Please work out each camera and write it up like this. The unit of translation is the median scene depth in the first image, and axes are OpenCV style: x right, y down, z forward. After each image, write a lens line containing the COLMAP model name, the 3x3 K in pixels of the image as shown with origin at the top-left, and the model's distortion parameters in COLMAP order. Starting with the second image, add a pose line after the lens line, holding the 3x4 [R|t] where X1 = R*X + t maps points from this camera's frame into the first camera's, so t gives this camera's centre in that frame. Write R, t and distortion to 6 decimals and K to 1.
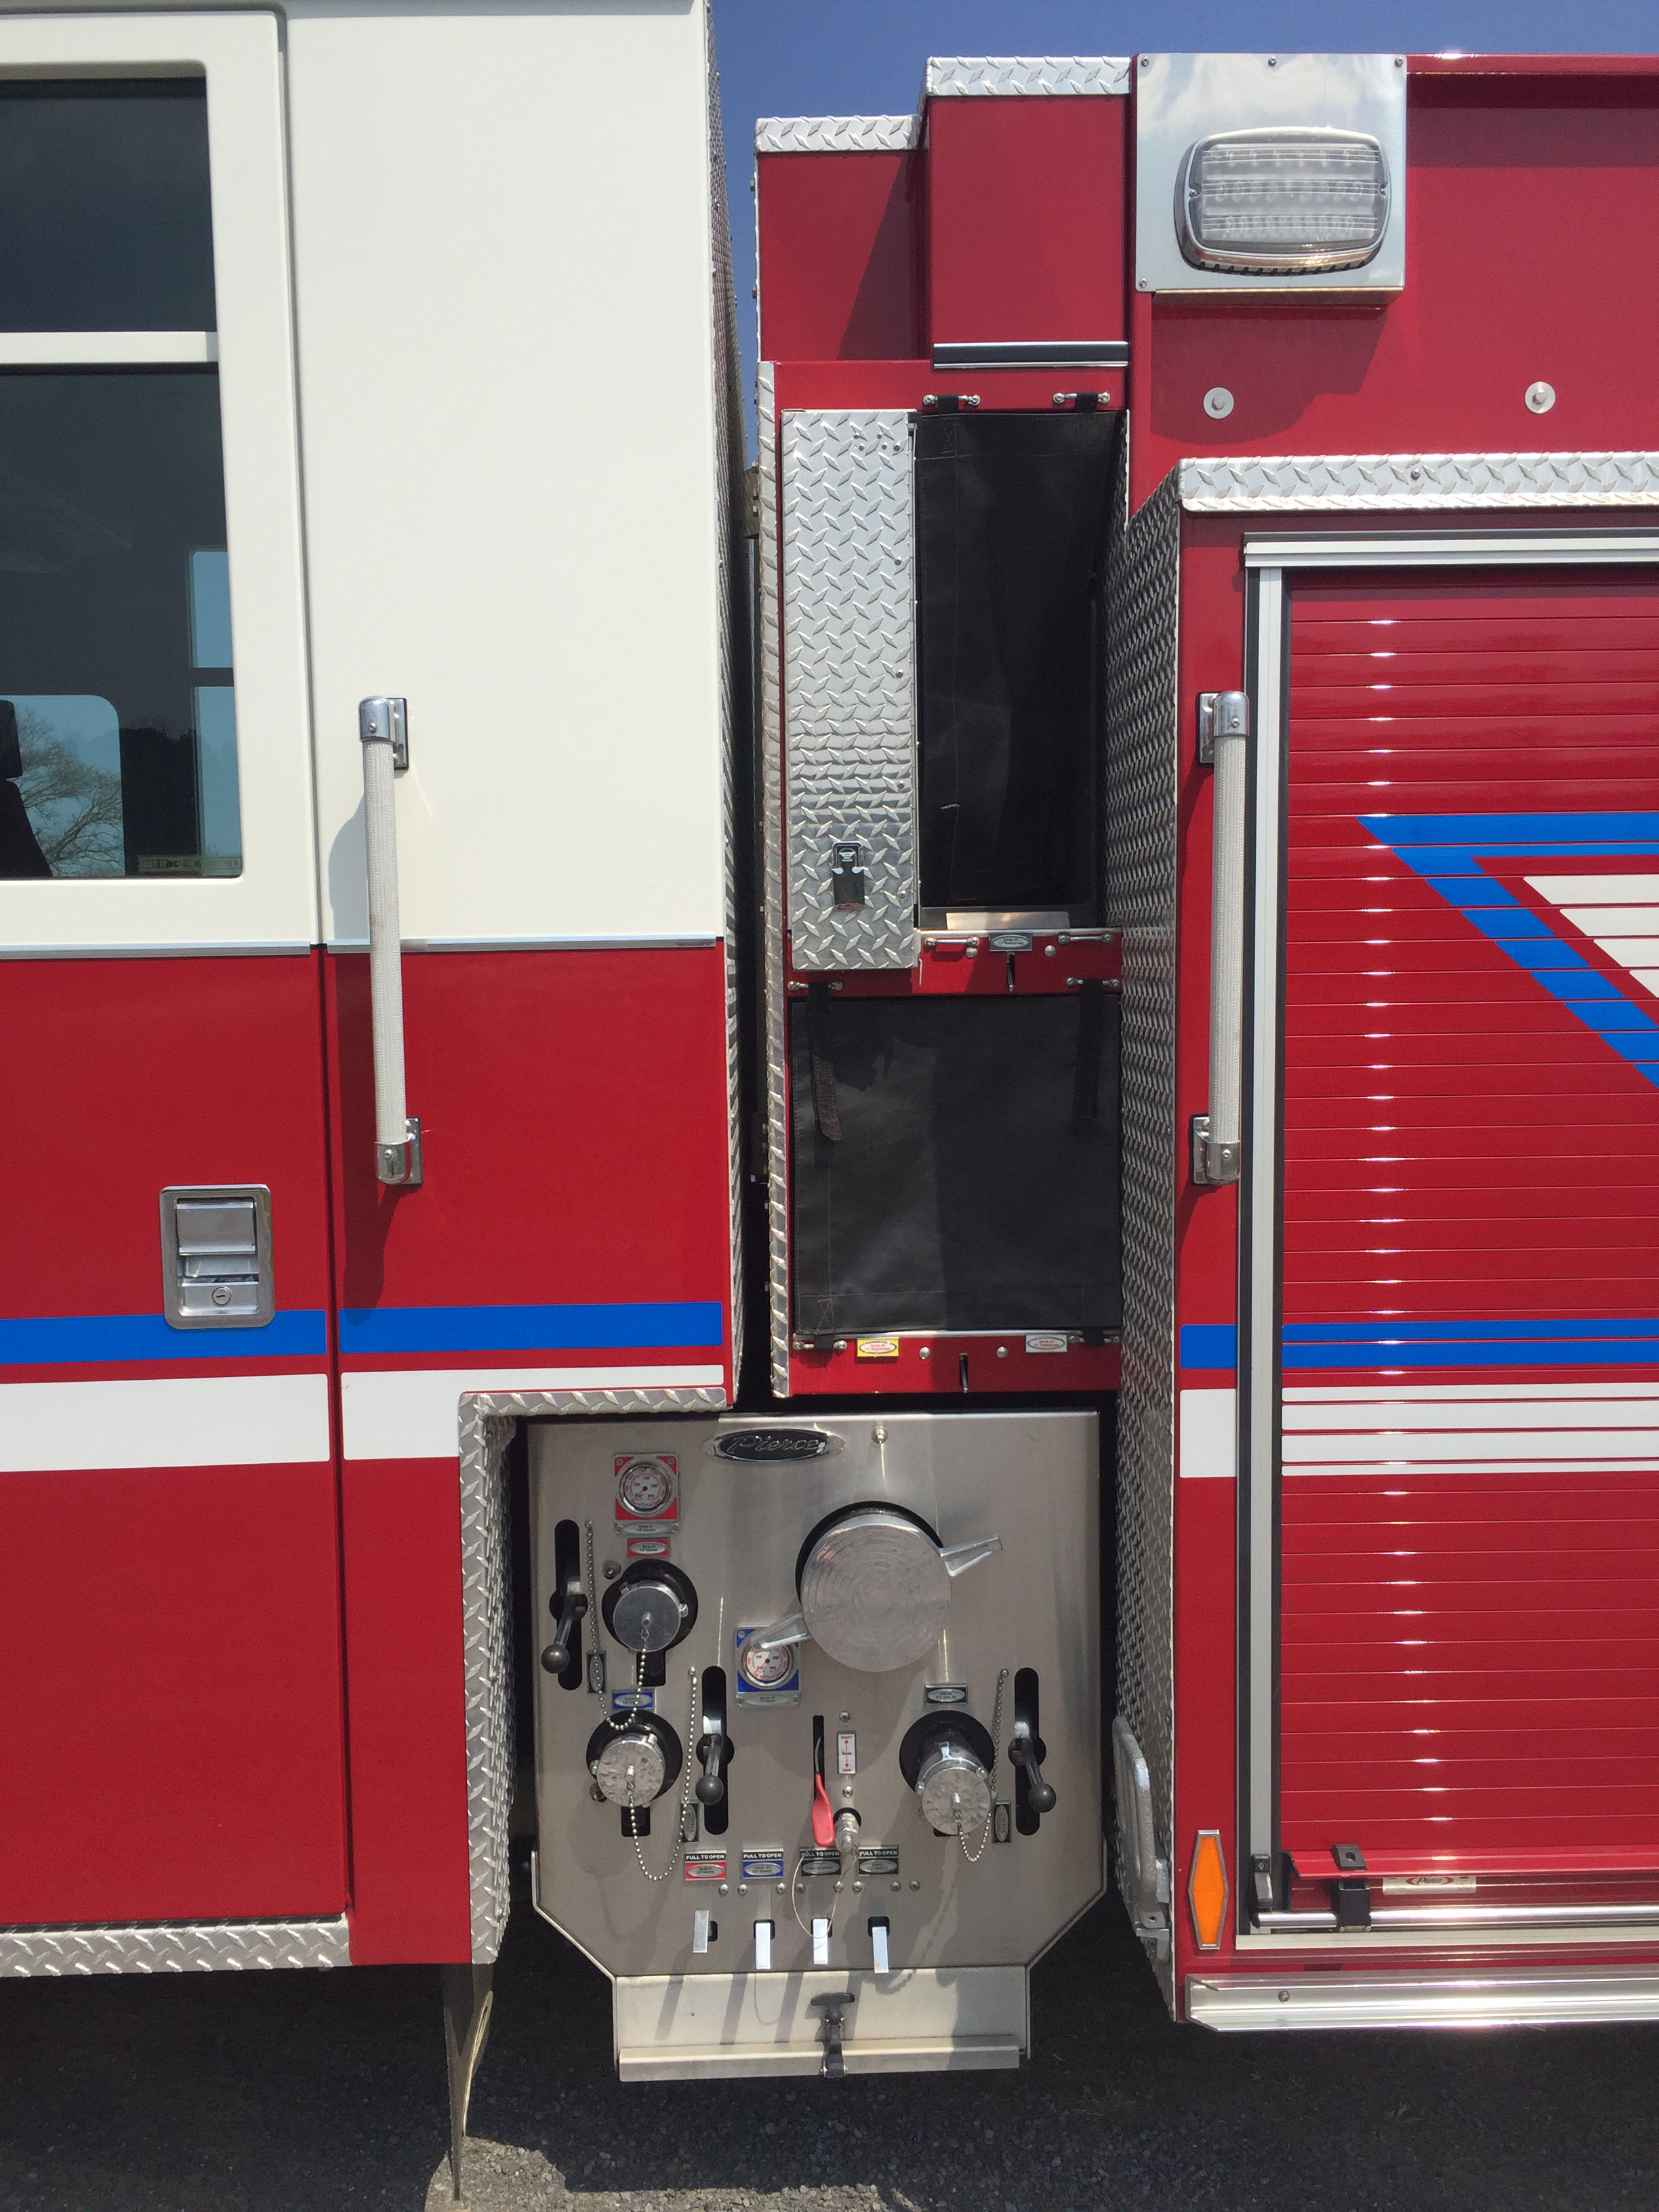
lens RADIAL K [[1868.1, 0, 829.5], [0, 1868.1, 1106.0], [0, 0, 1]] dist [0.065138, -0.083206]
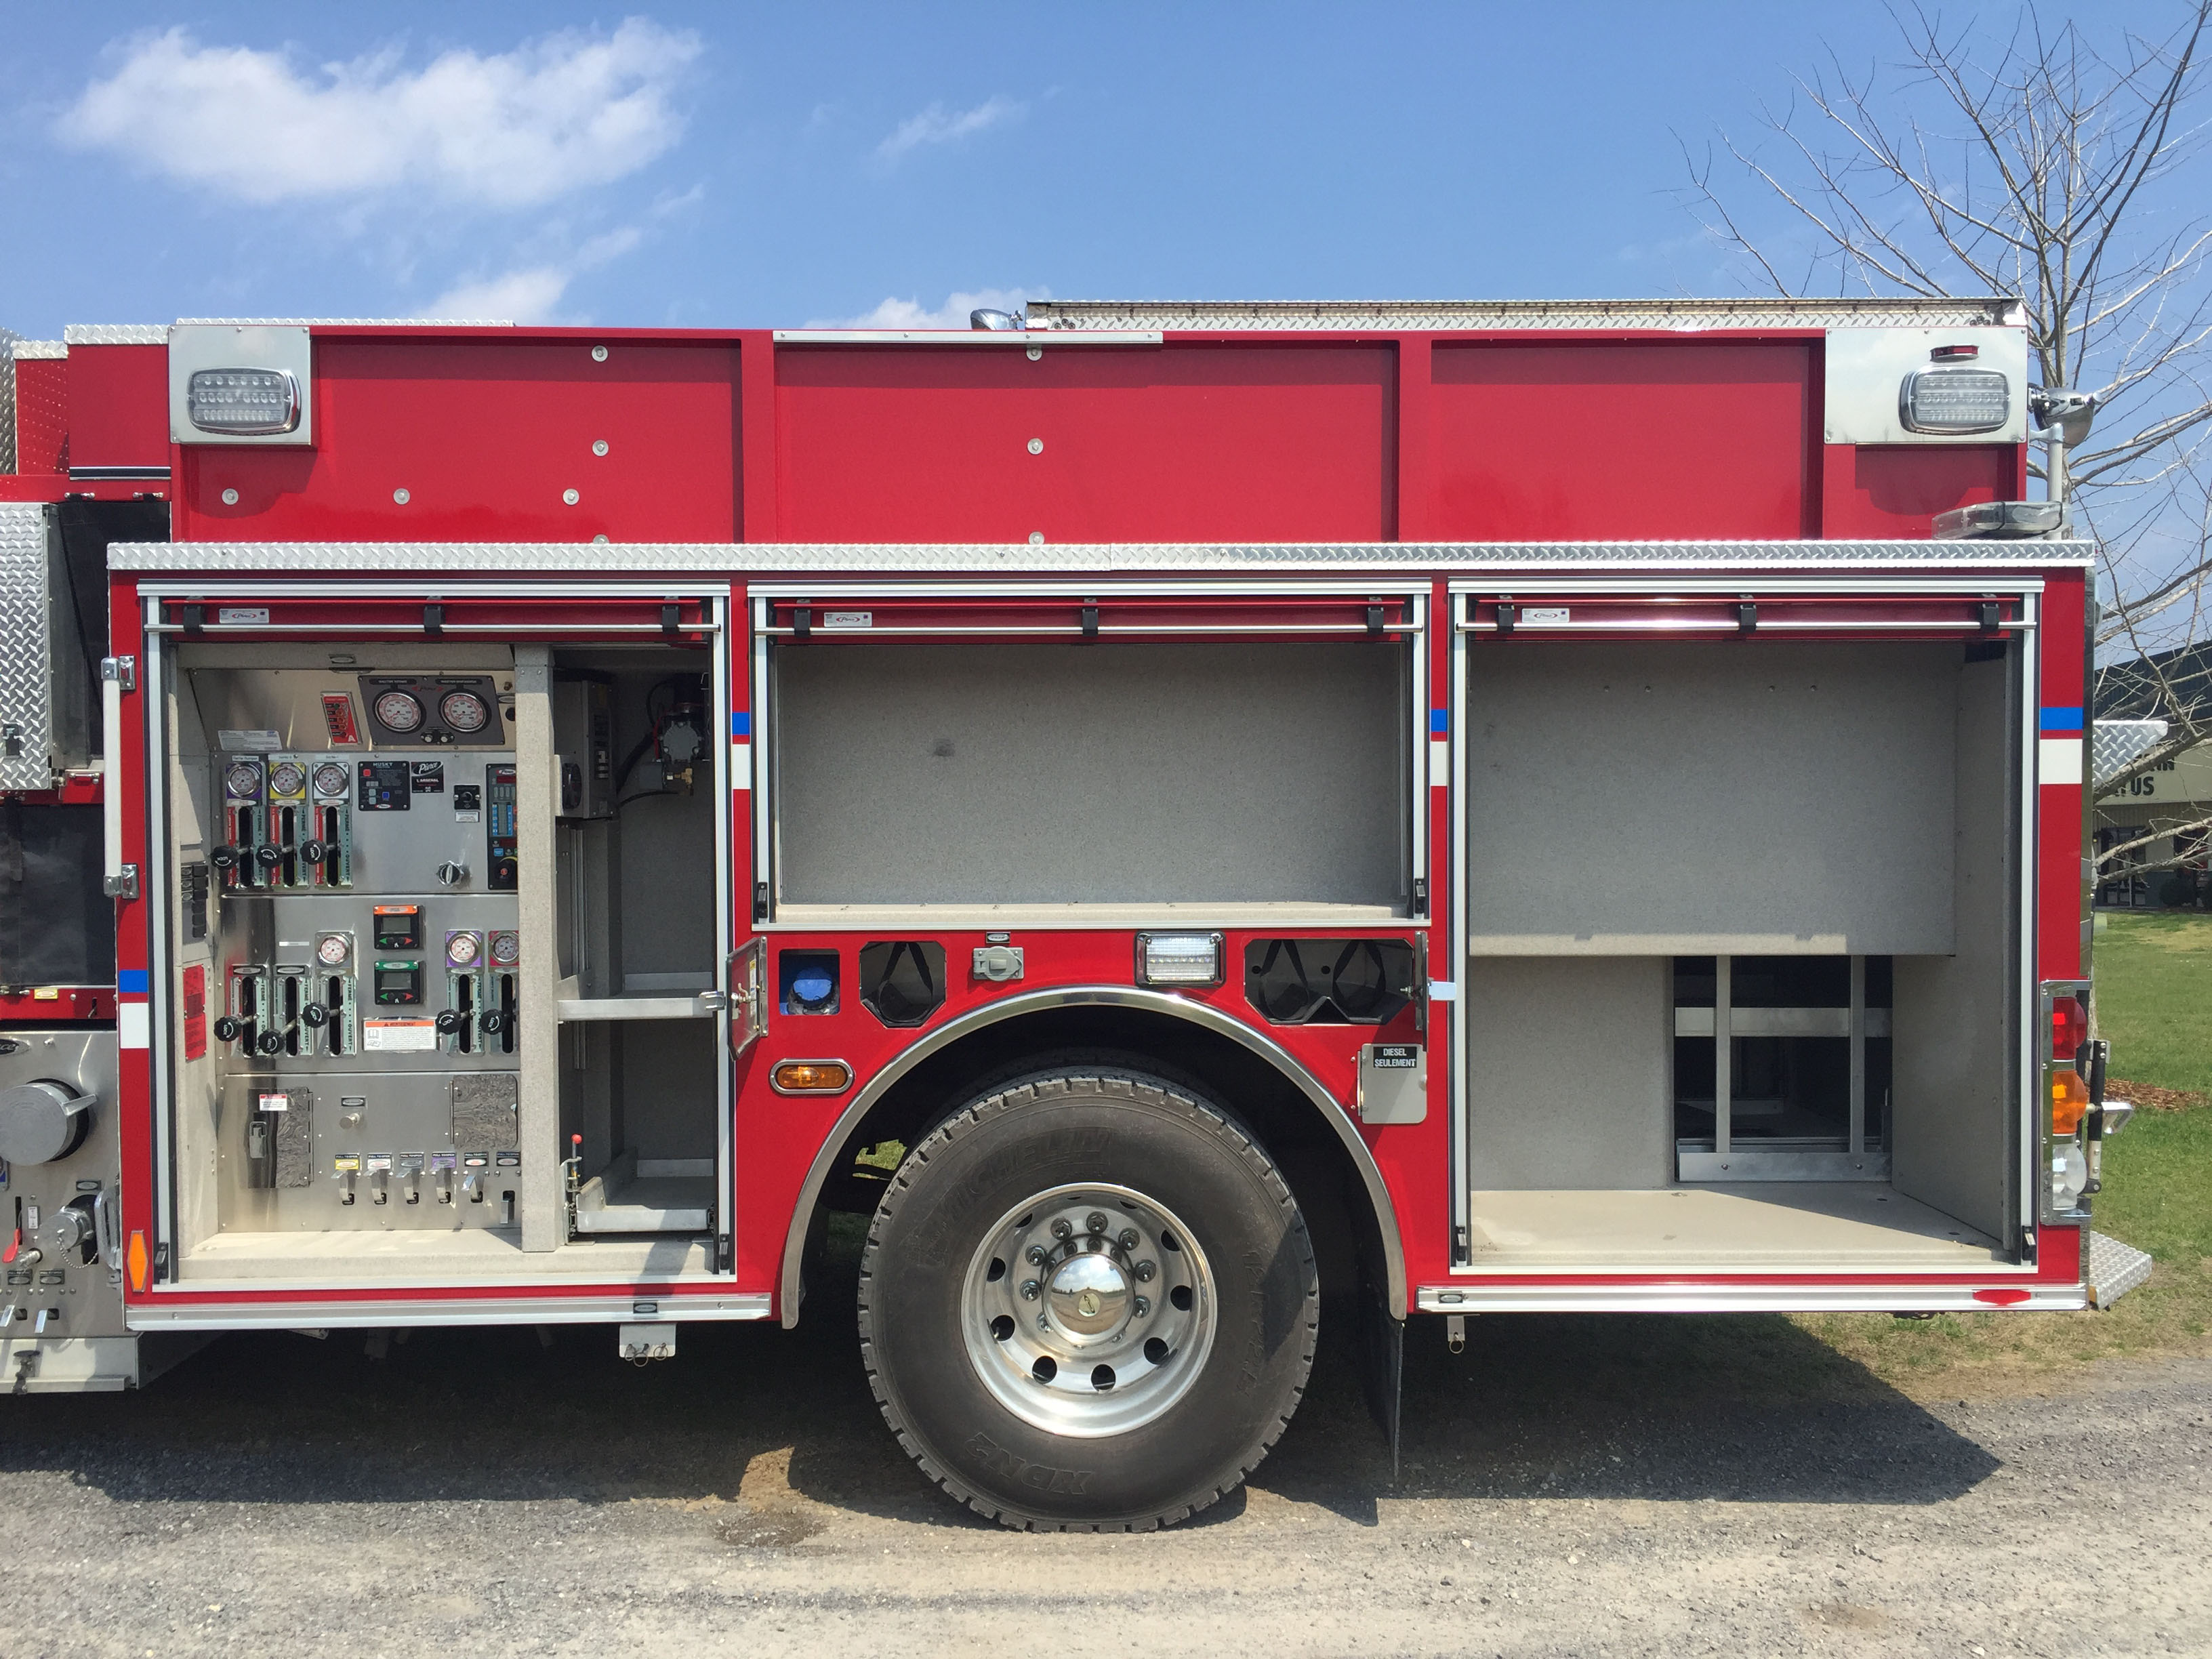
lens RADIAL K [[1868.1, 0, 1106.0], [0, 1868.1, 829.5], [0, 0, 1]] dist [0.065138, -0.083206]
pose [[0.999977, 0.006752, 0.000321, 1.120394], [-0.006728, 0.998827, -0.047961, 0.051598], [-0.000644, 0.047958, 0.998849, -0.916661]]
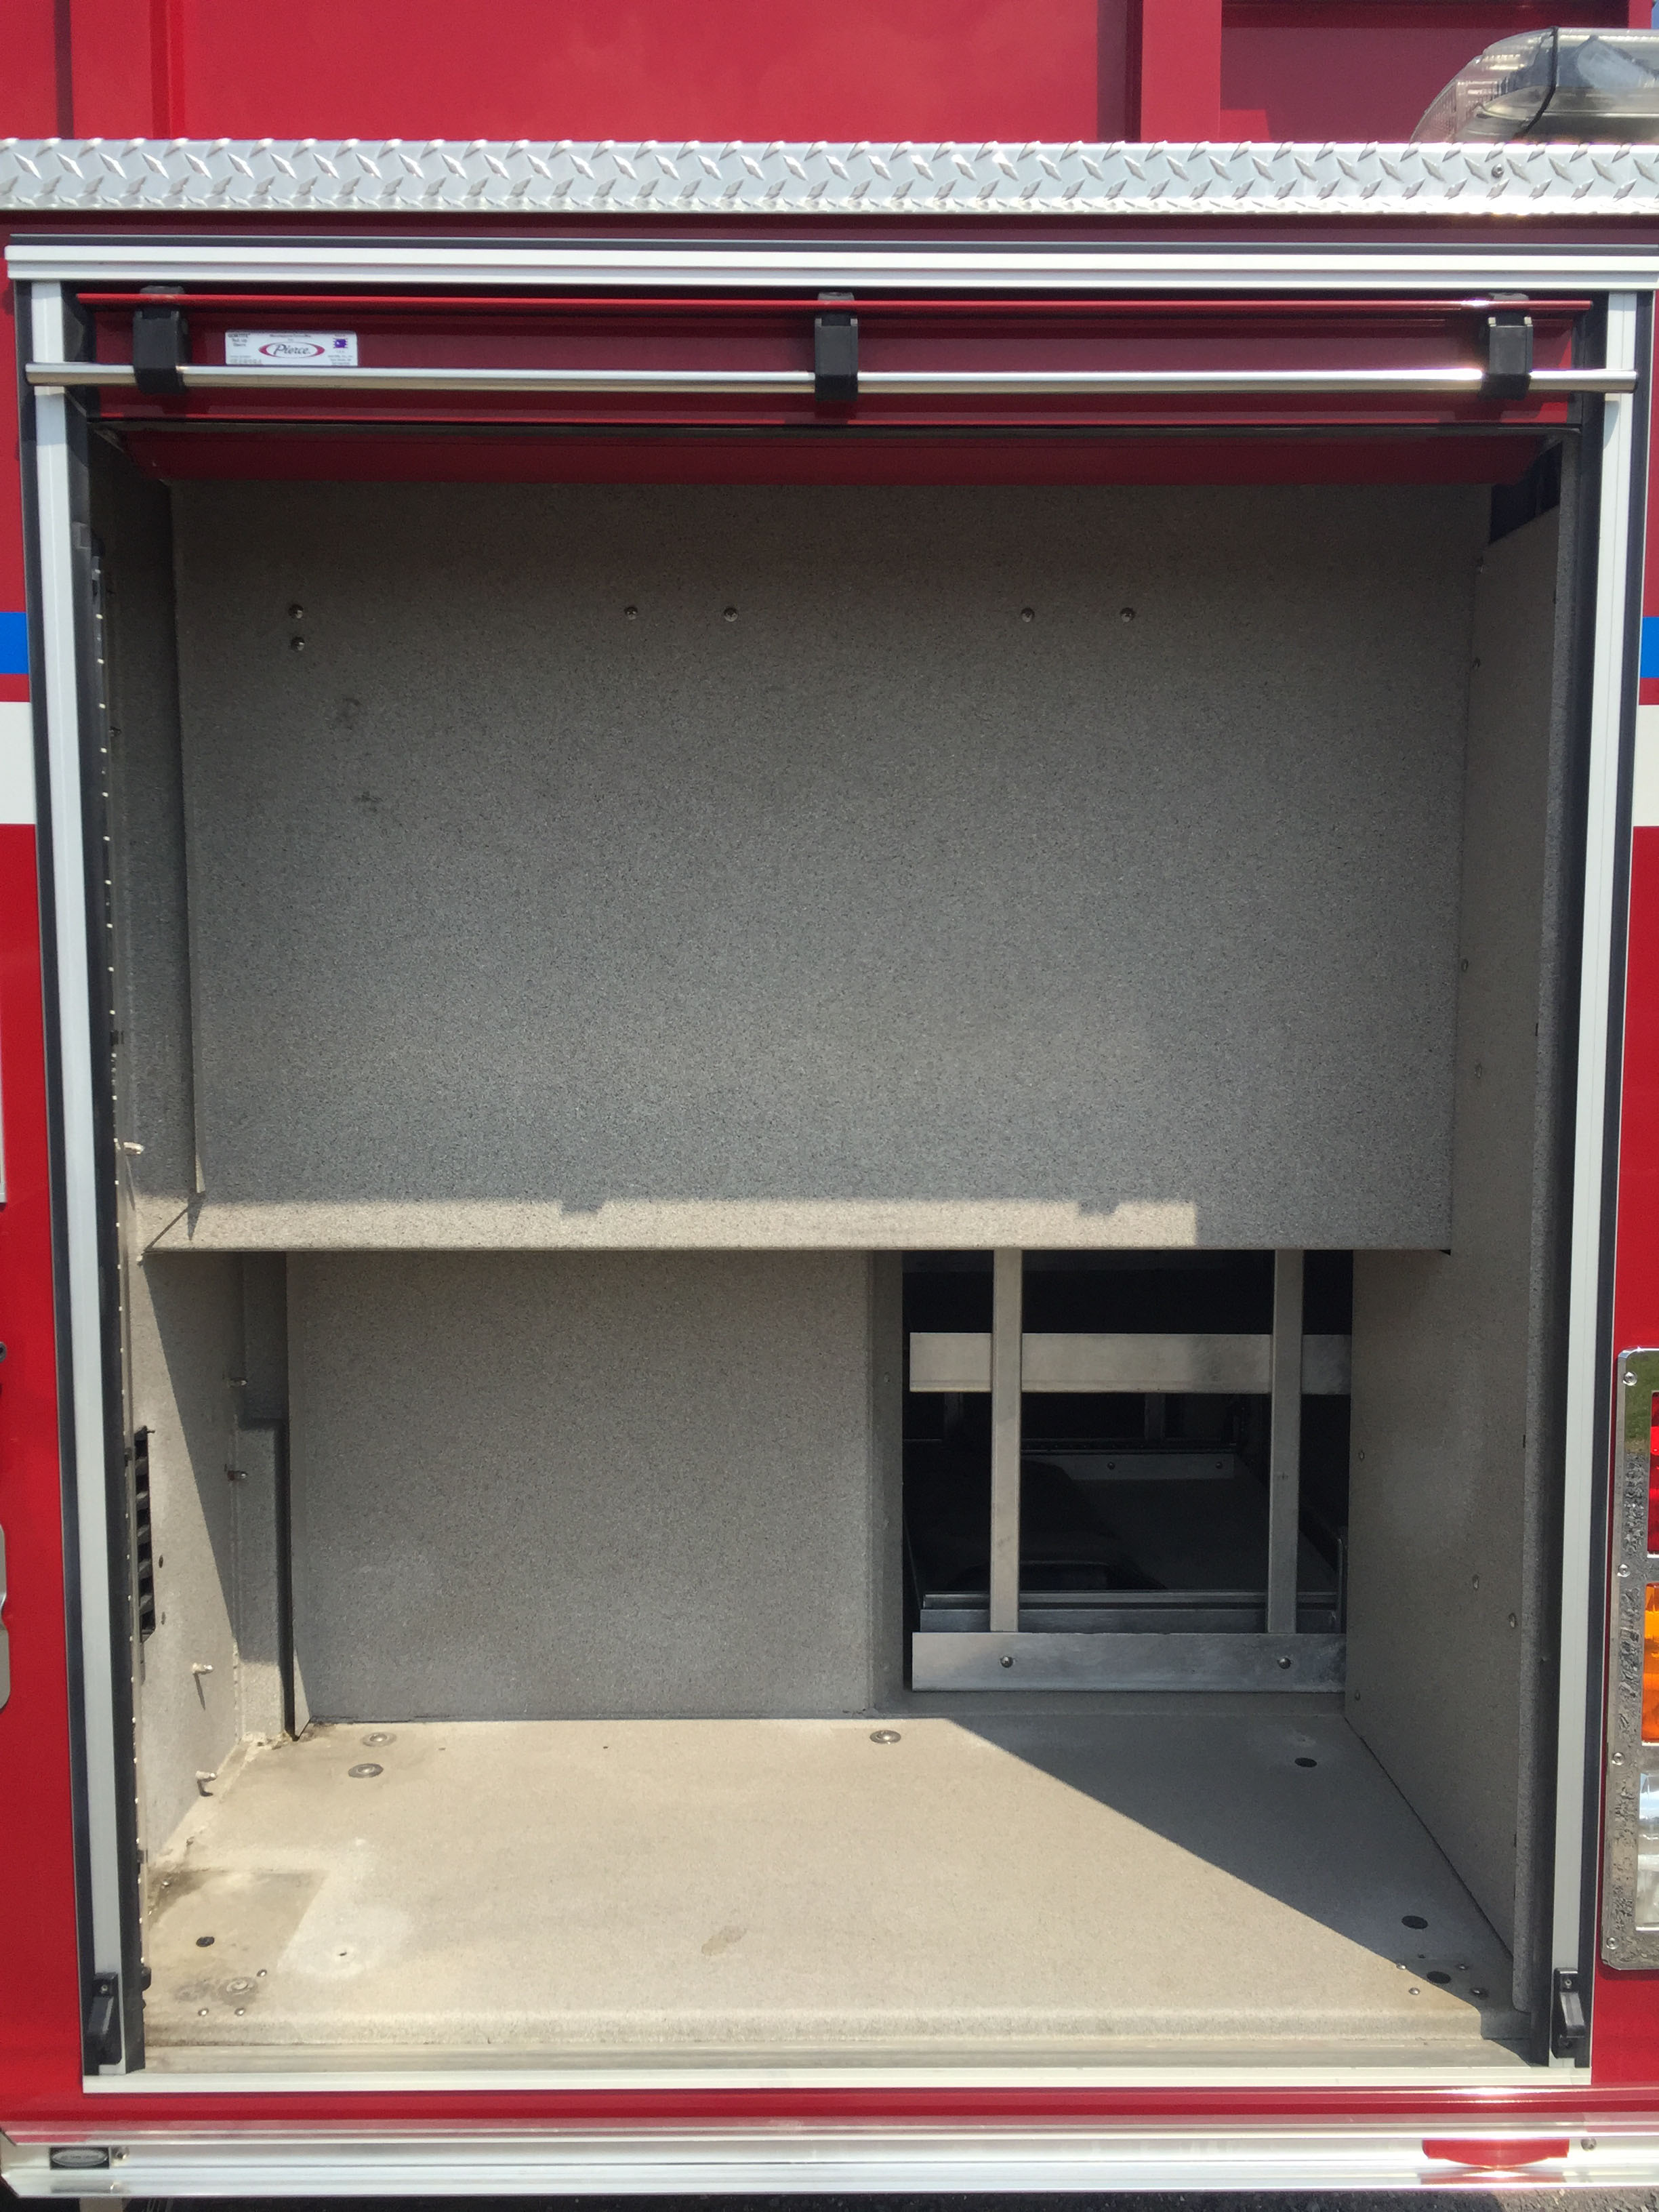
lens RADIAL K [[1868.1, 0, 829.5], [0, 1868.1, 1106.0], [0, 0, 1]] dist [0.065138, -0.083206]
pose [[0.999894, 0.011334, -0.009126, 1.743873], [-0.011169, 0.999776, 0.017959, 0.005060], [0.009327, -0.017856, 0.999797, 0.226650]]
